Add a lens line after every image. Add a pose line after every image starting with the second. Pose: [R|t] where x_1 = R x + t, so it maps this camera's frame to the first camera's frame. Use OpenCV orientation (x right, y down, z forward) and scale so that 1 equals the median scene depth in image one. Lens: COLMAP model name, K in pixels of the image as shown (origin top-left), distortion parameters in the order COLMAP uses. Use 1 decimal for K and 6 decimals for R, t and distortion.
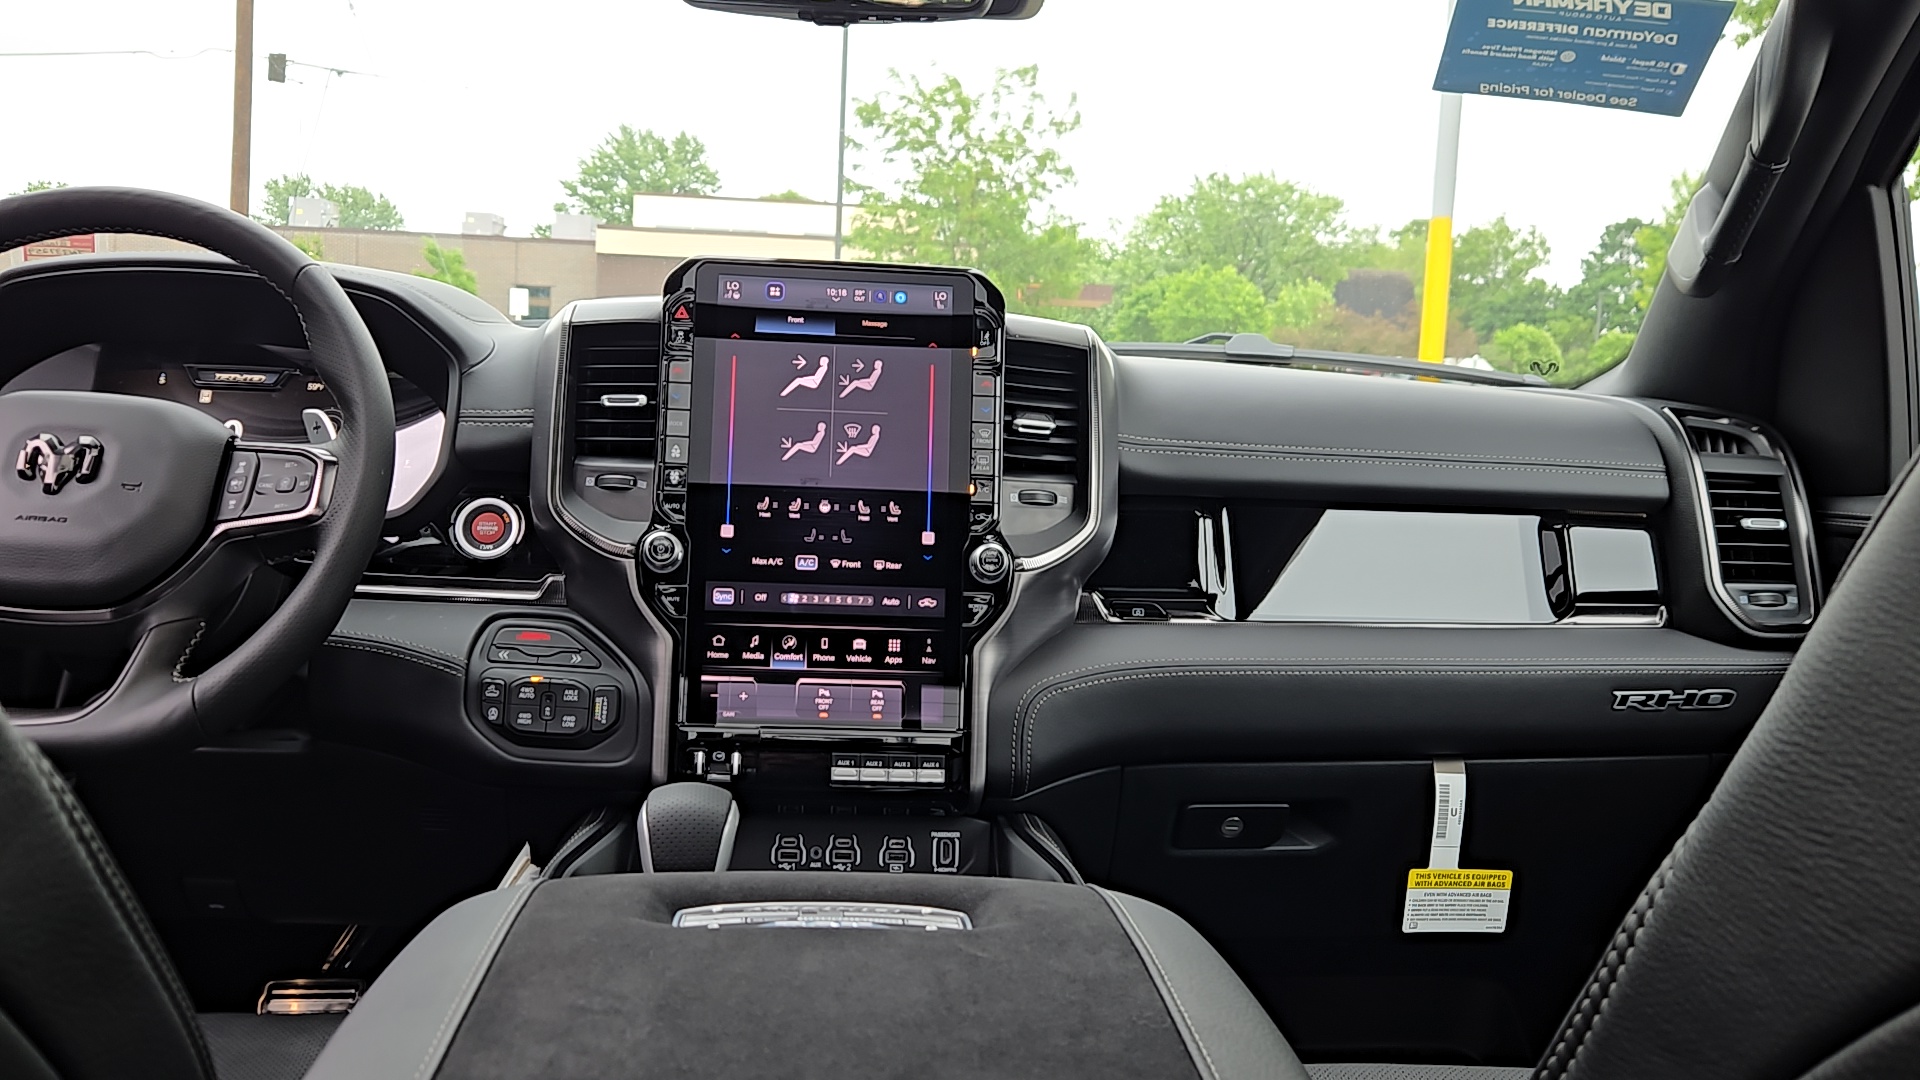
lens RADIAL K [[1617.6, 0, 963.4], [0, 1617.6, 535.7], [0, 0, 1]] dist [0.012642, -0.005640]
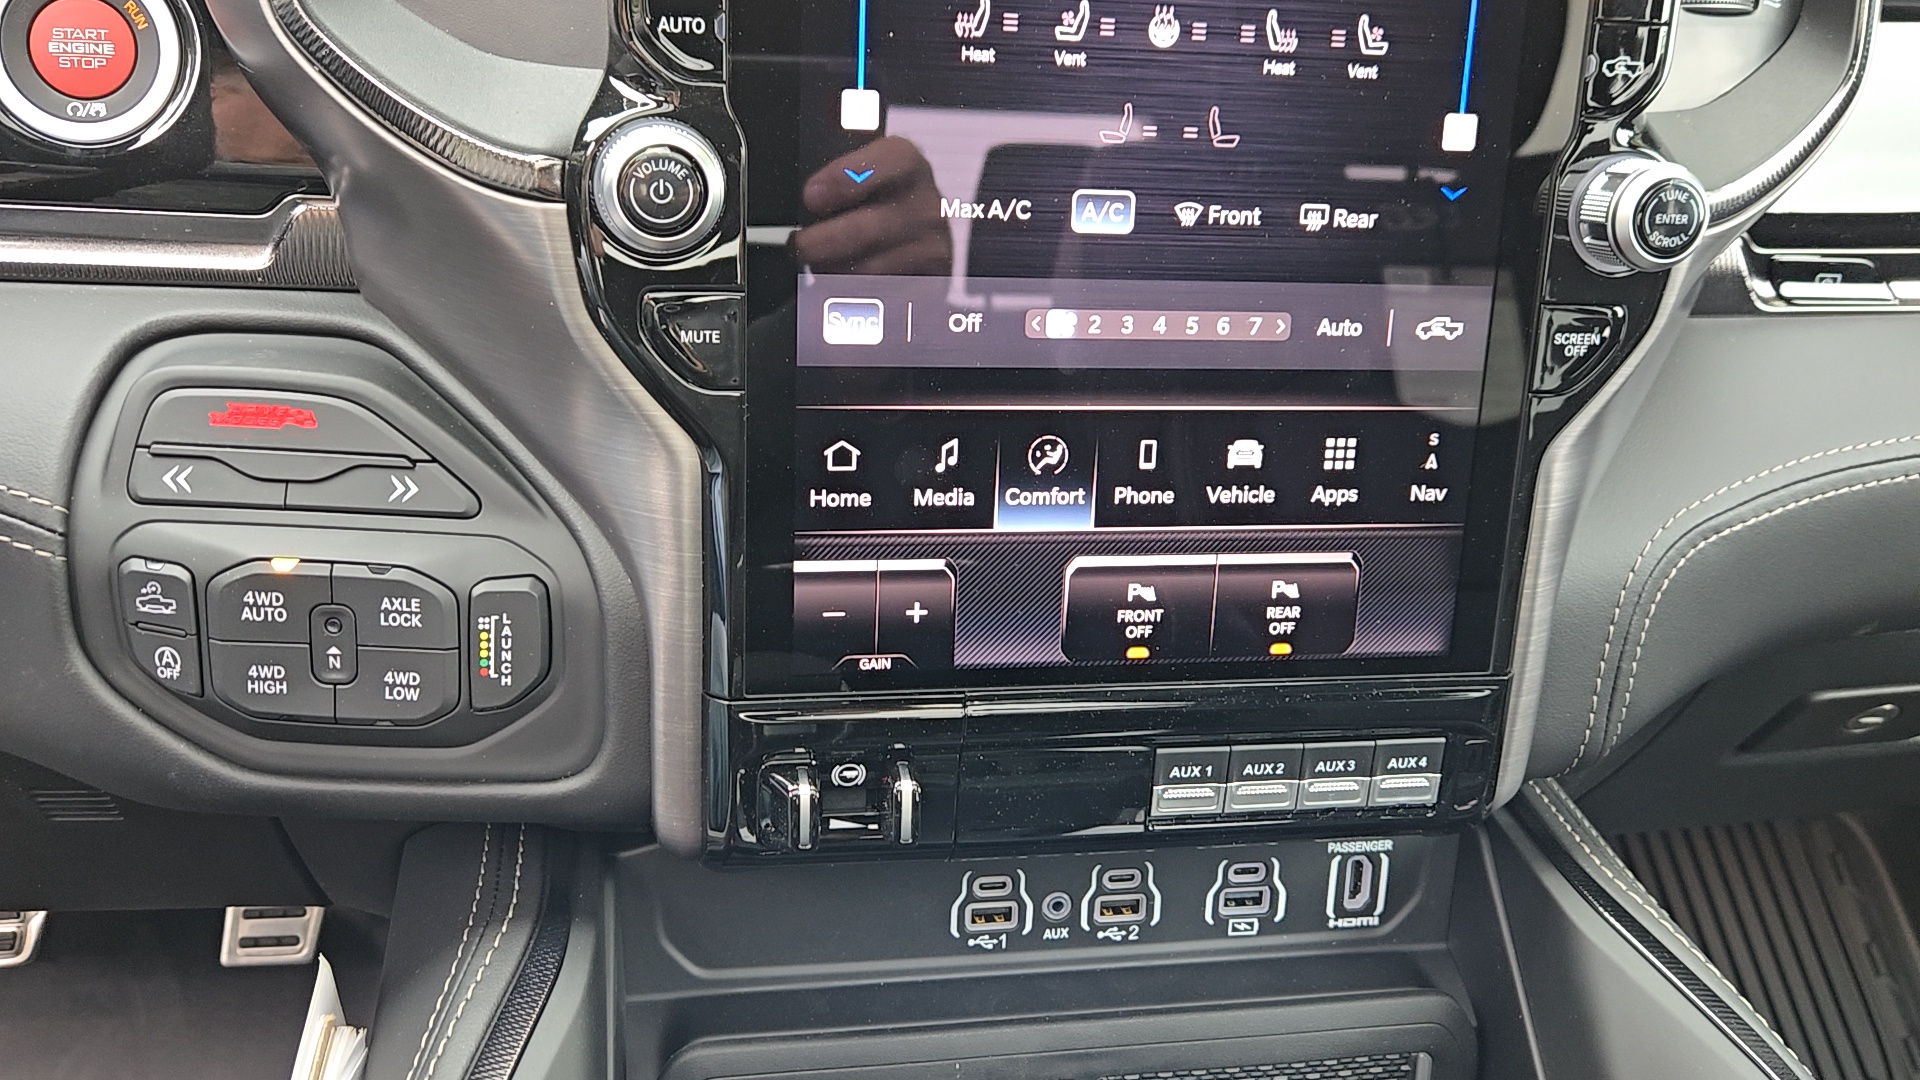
lens RADIAL K [[1617.6, 0, 949.6], [0, 1617.6, 533.2], [0, 0, 1]] dist [0.012642, -0.005640]
pose [[0.996132, -0.007641, 0.087540, -0.156747], [-0.026977, 0.921514, 0.387406, -0.048956], [-0.083629, -0.388269, 0.917744, 0.681514]]
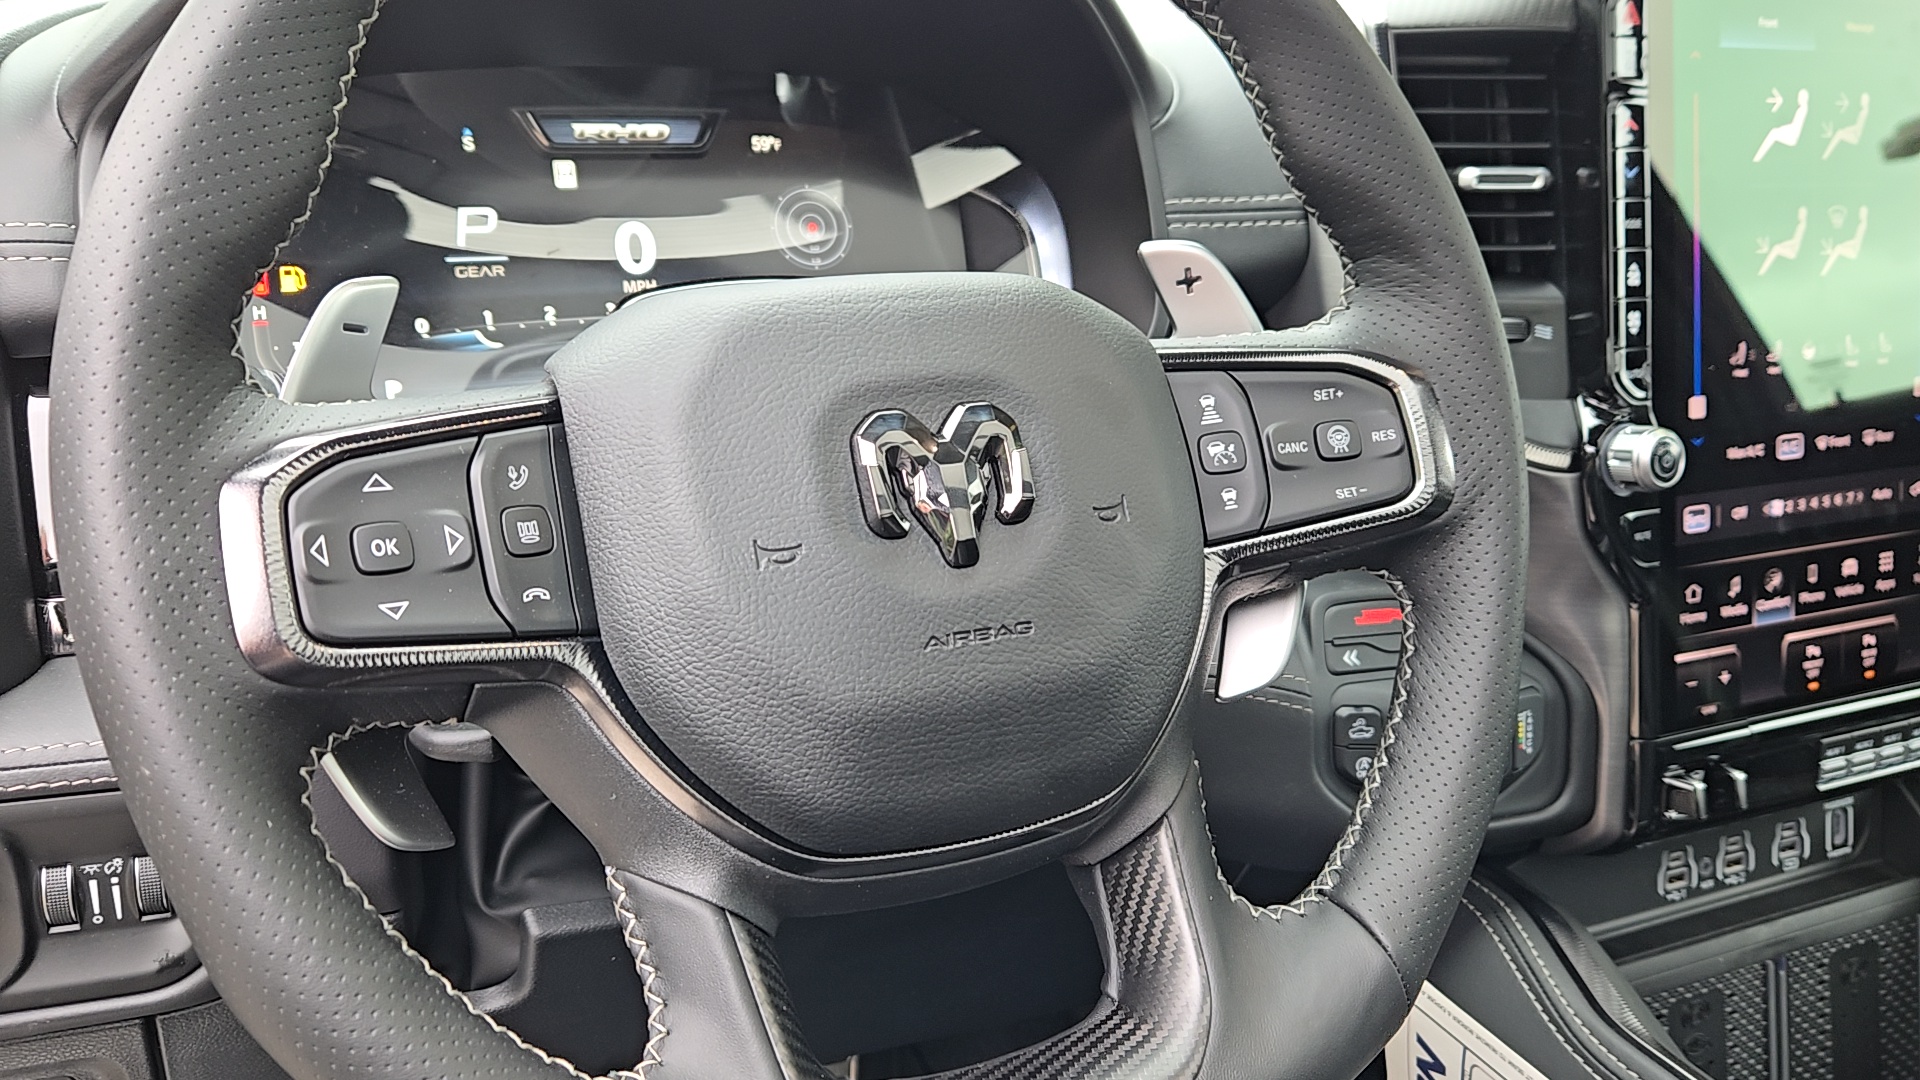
lens RADIAL K [[1617.6, 0, 962.3], [0, 1617.6, 533.5], [0, 0, 1]] dist [0.012642, -0.005640]
pose [[0.936674, -0.113306, 0.331367, -0.594096], [0.025946, 0.966066, 0.256989, -0.116511], [-0.349241, -0.232117, 0.907828, 0.549695]]
